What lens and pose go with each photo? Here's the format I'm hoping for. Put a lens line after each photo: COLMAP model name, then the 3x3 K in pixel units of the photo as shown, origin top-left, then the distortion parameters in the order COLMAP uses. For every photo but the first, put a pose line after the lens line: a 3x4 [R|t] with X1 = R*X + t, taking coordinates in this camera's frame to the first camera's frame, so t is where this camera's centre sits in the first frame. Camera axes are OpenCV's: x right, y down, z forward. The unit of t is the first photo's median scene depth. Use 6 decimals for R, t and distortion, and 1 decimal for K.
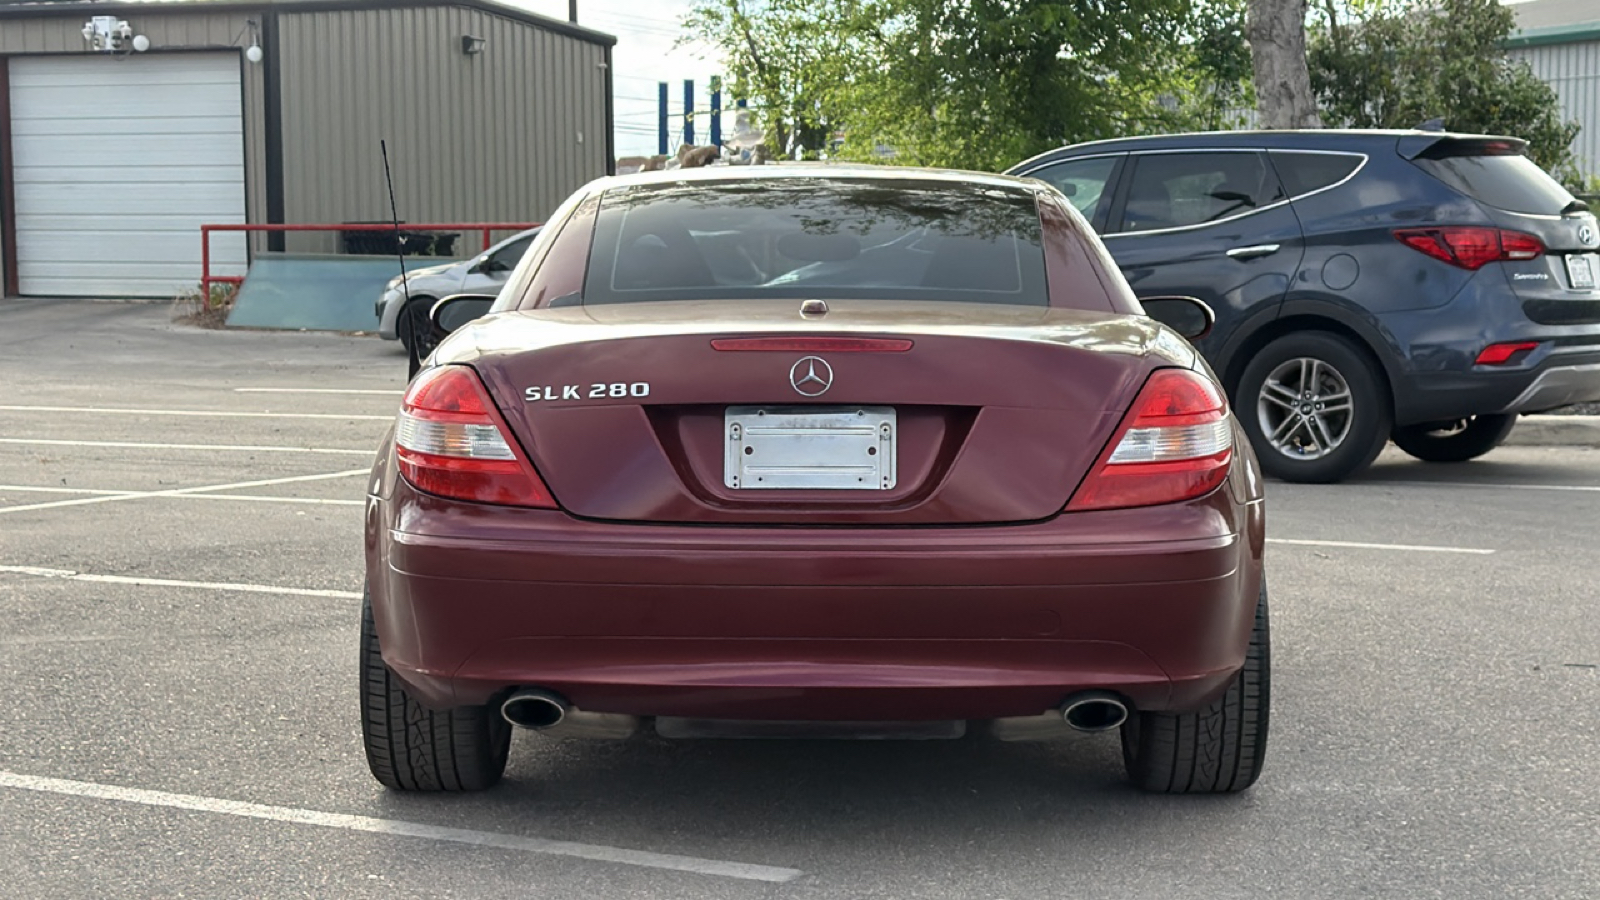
lens RADIAL K [[2755.5, 0, 800.0], [0, 2755.5, 450.0], [0, 0, 1]] dist [0.099943, 0.350552]
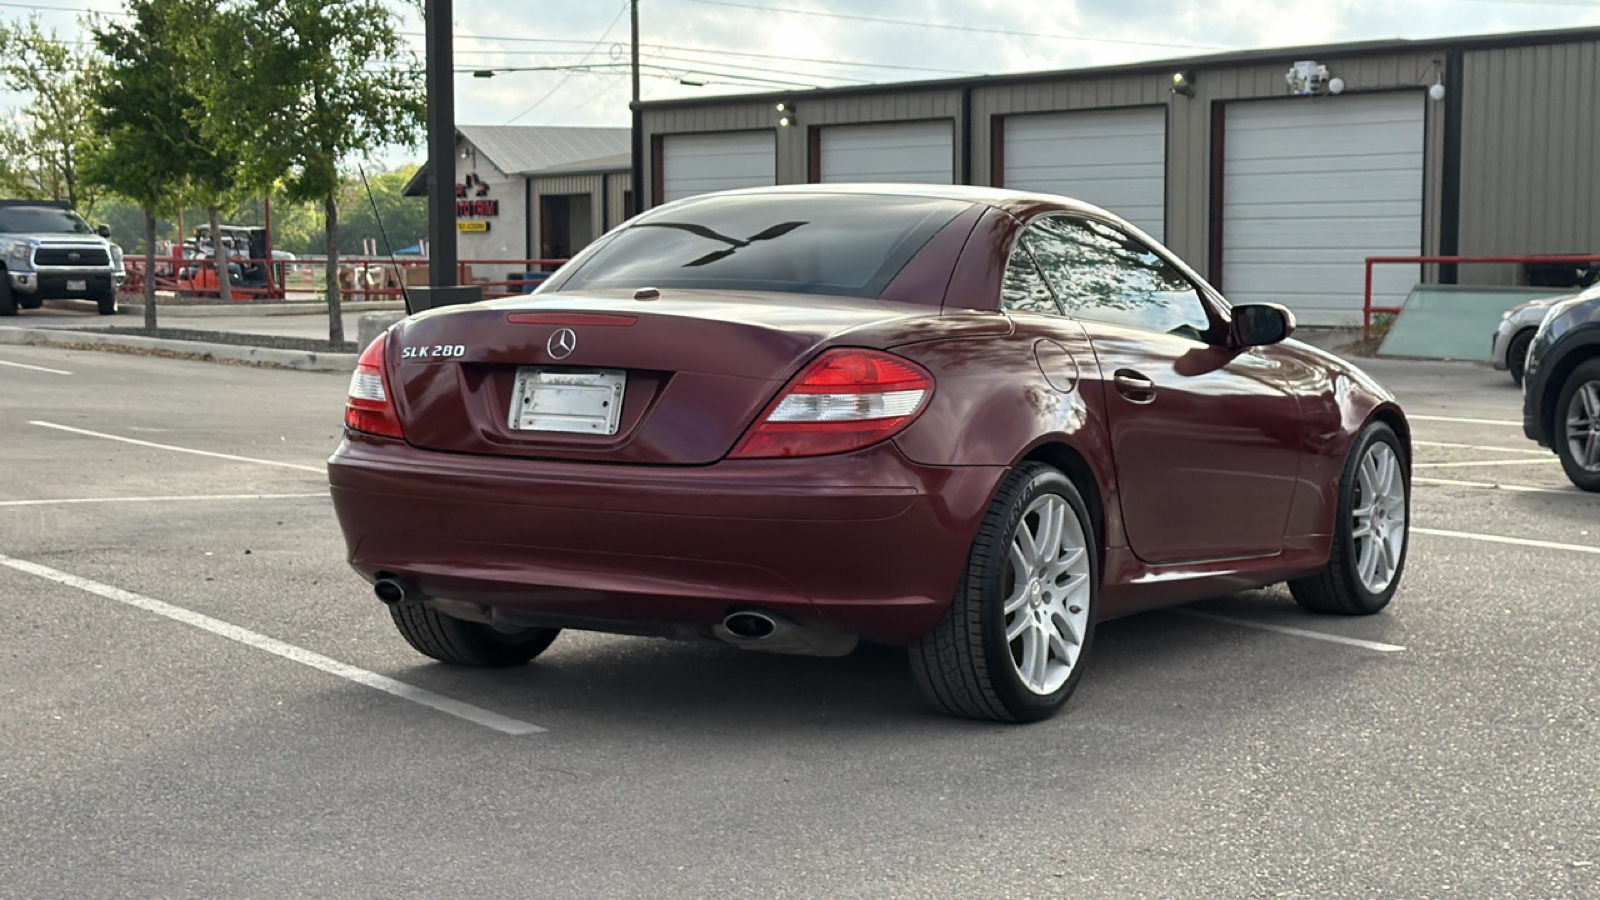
lens RADIAL K [[2755.5, 0, 800.0], [0, 2755.5, 450.0], [0, 0, 1]] dist [0.099943, 0.350552]
pose [[0.867522, 0.044028, -0.495447, 0.206128], [-0.051146, 0.998691, -0.000808, 0.005011], [0.494763, 0.026041, 0.868638, -0.015240]]
